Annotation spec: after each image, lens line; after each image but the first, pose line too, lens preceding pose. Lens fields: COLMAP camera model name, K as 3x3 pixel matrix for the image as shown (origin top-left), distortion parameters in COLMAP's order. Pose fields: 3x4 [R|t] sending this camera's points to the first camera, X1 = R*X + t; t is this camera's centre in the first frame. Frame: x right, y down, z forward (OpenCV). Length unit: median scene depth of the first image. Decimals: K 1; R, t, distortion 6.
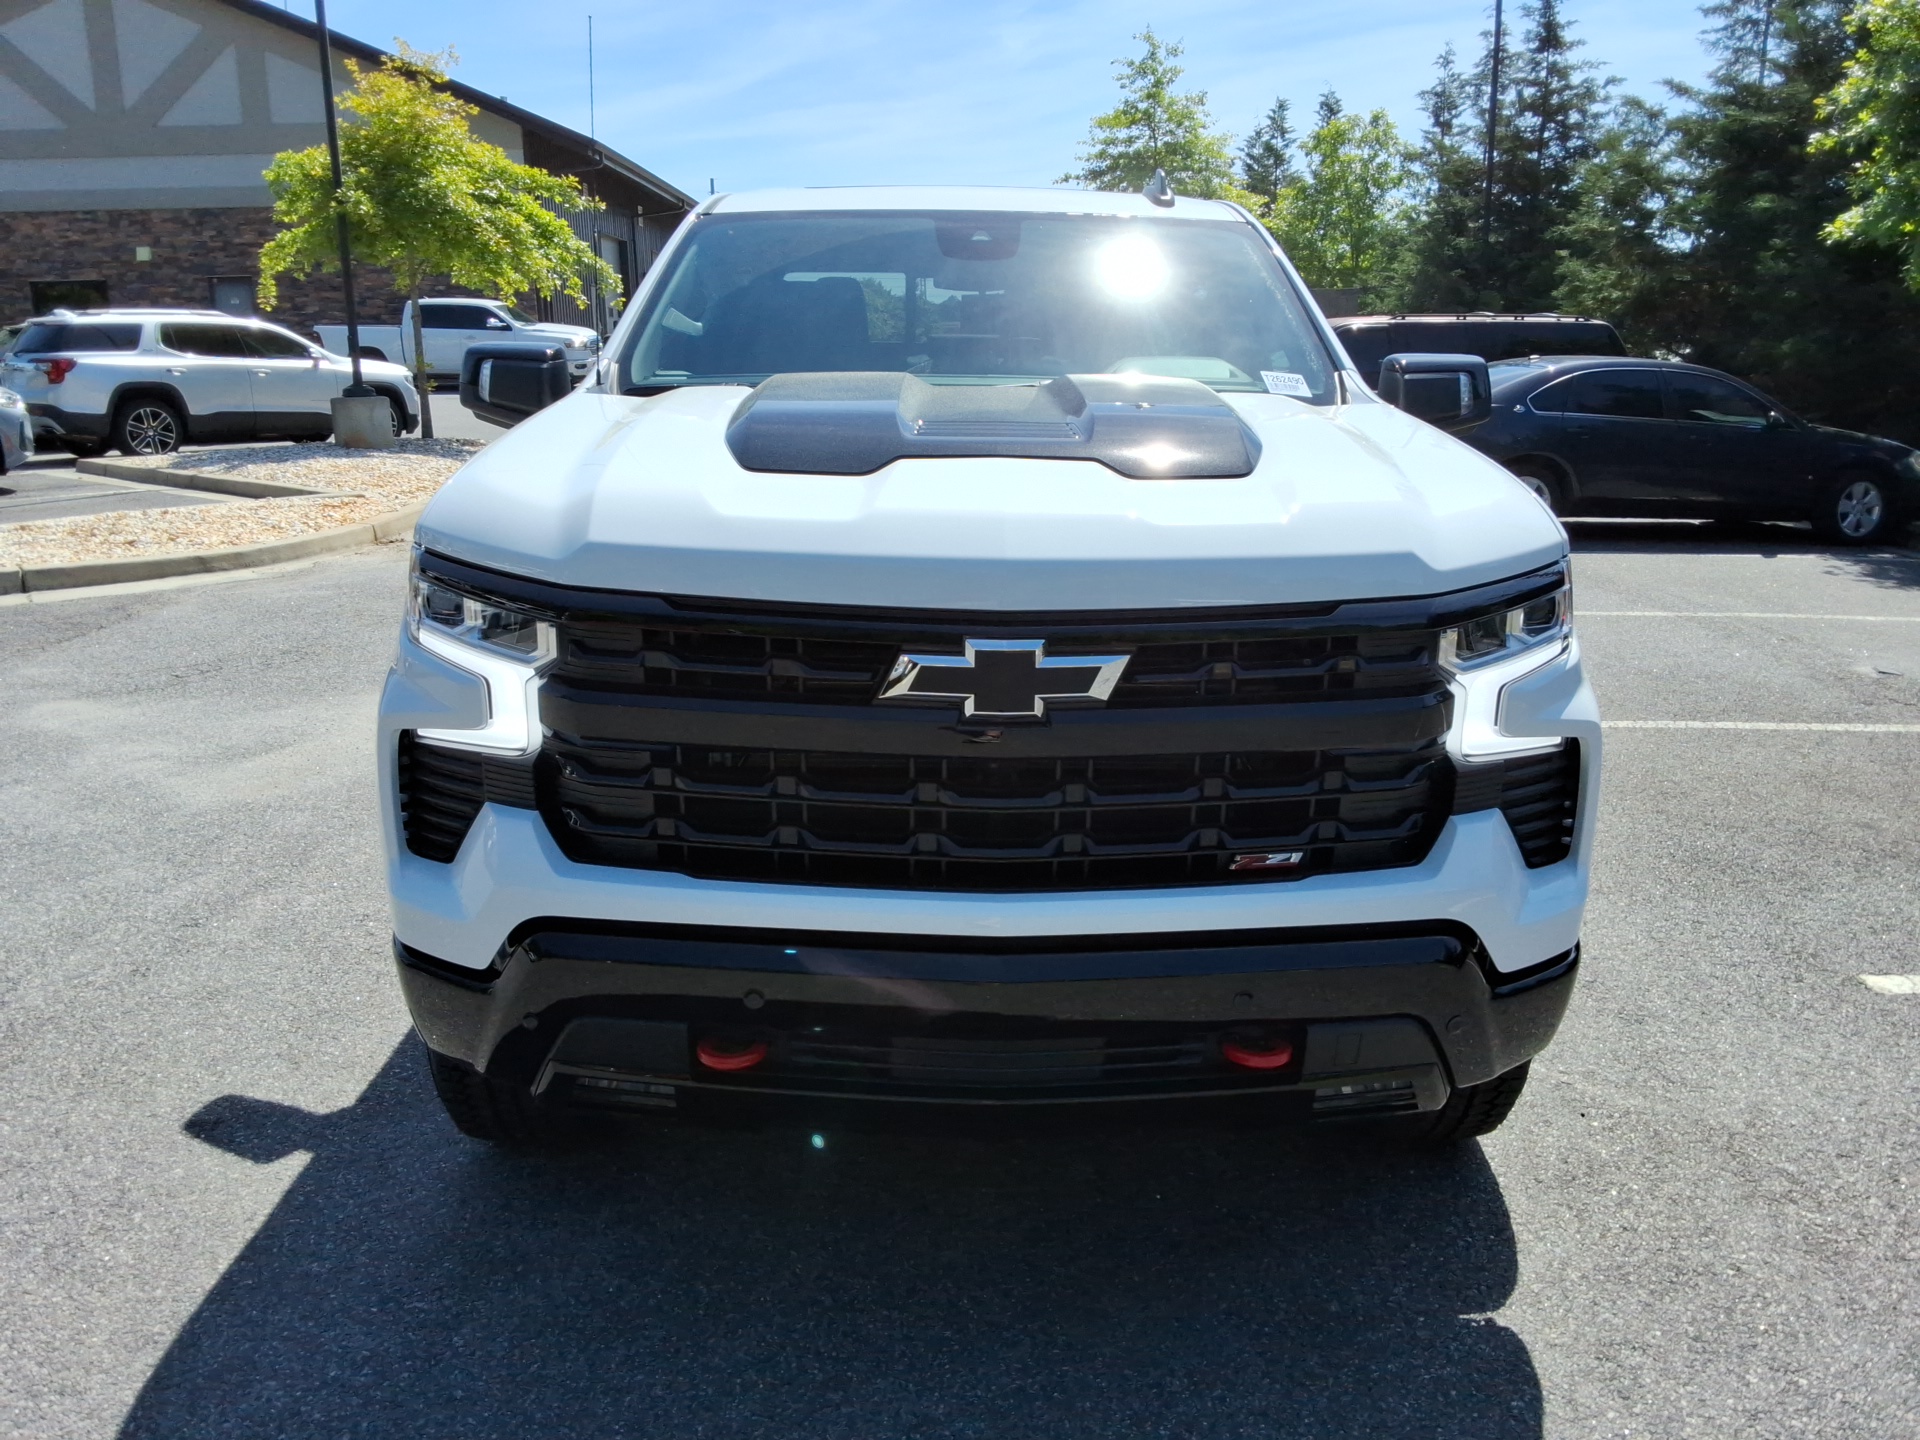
lens RADIAL K [[1550.3, 0, 960.6], [0, 1550.3, 725.2], [0, 0, 1]] dist [0.088545, -0.142868]
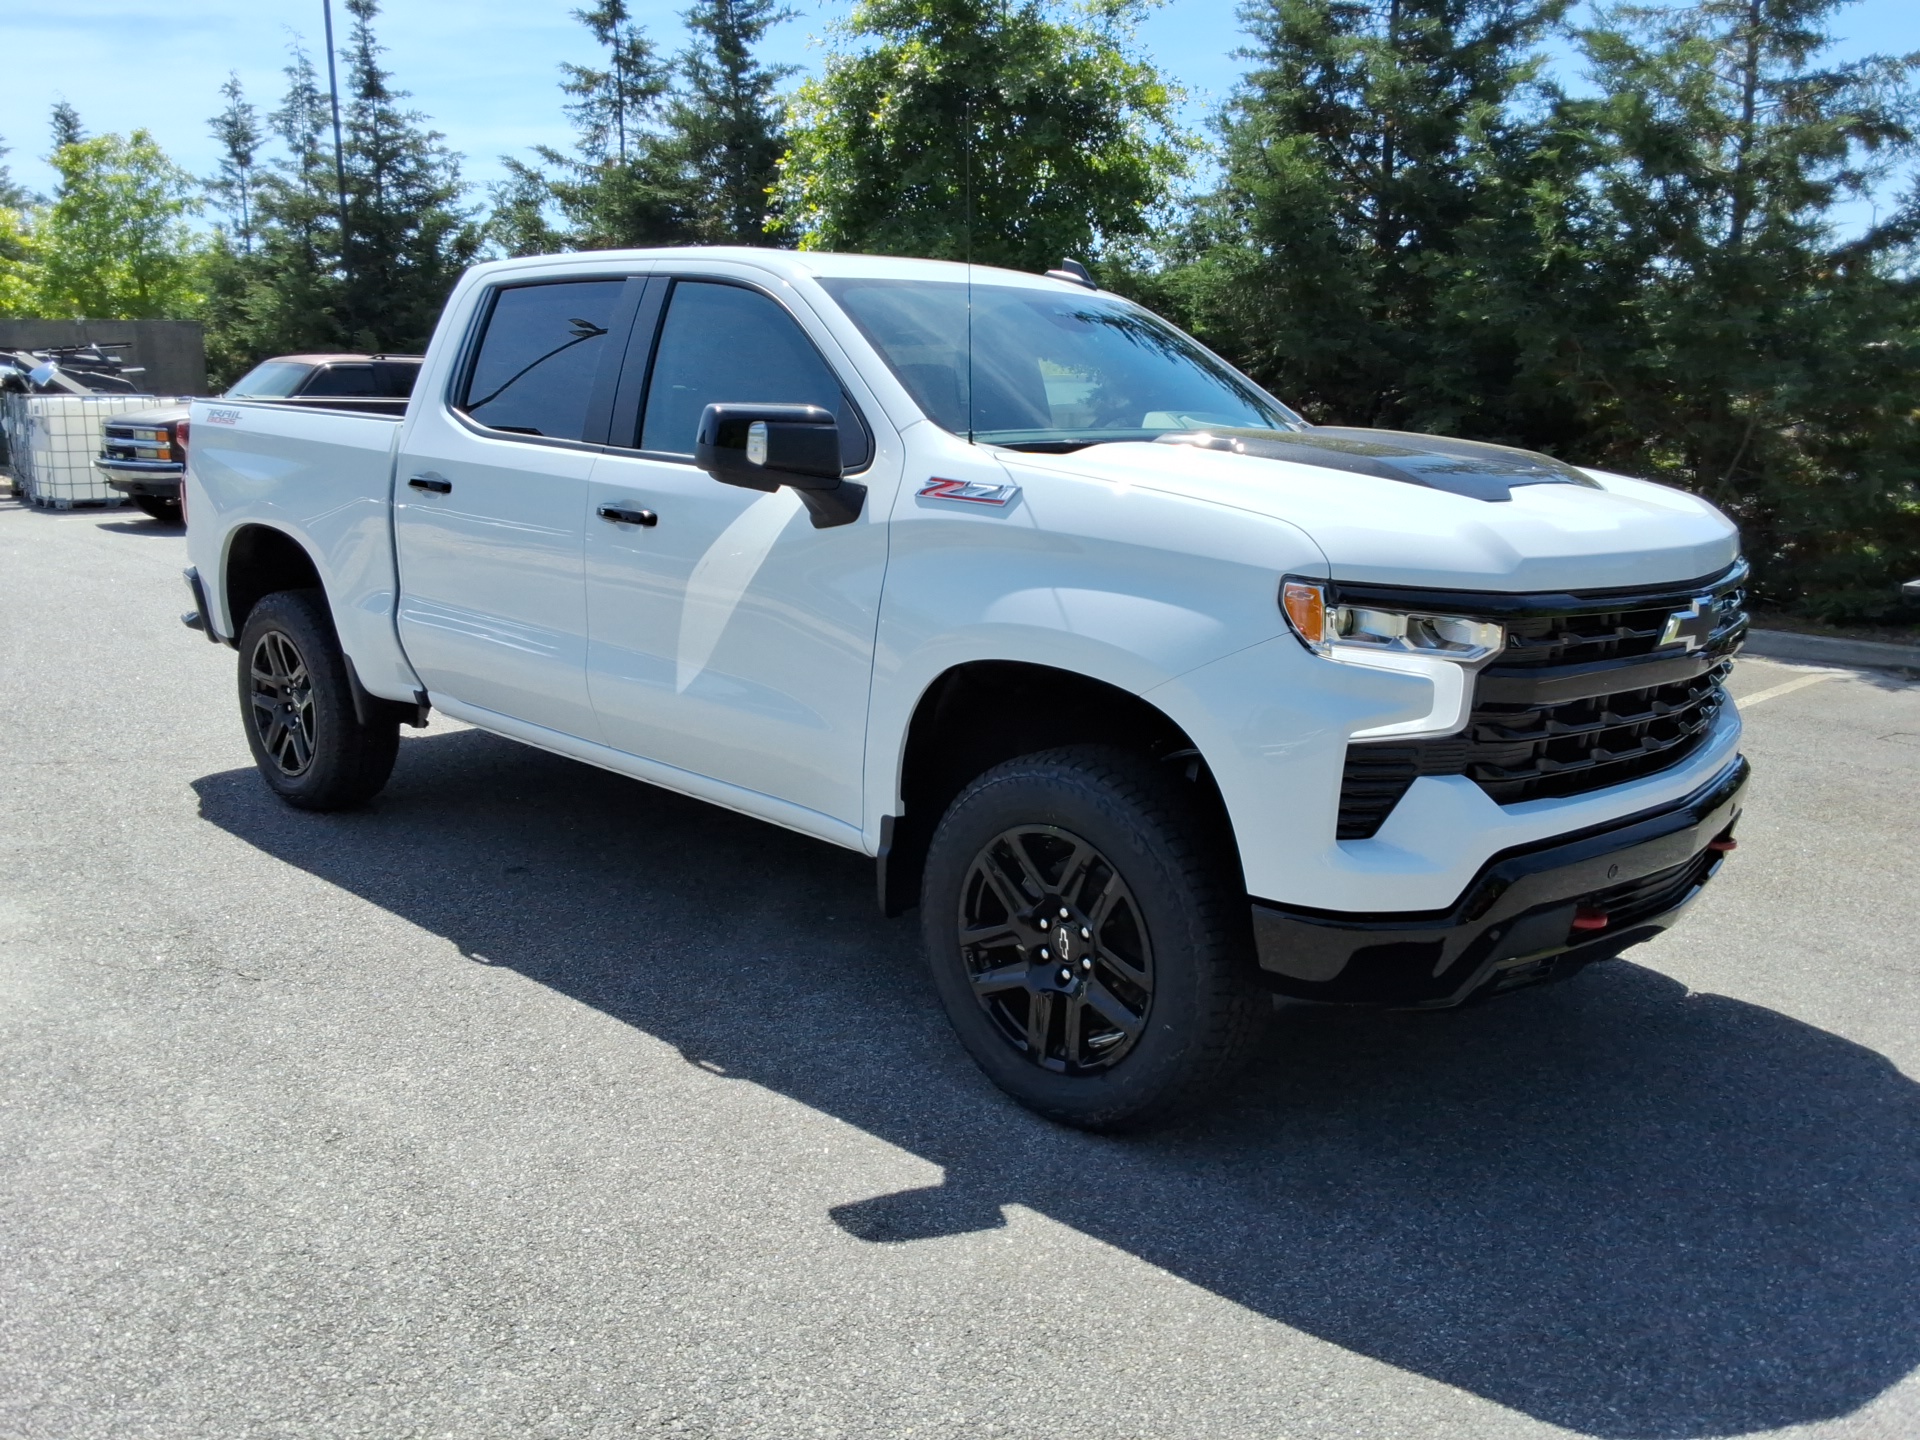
lens RADIAL K [[1550.3, 0, 960.6], [0, 1550.3, 725.2], [0, 0, 1]] dist [0.088545, -0.142868]
pose [[0.696315, -0.145632, 0.702806, -0.140232], [0.160416, 0.986006, 0.045380, -0.010560], [-0.699580, 0.081143, 0.709932, 0.036382]]
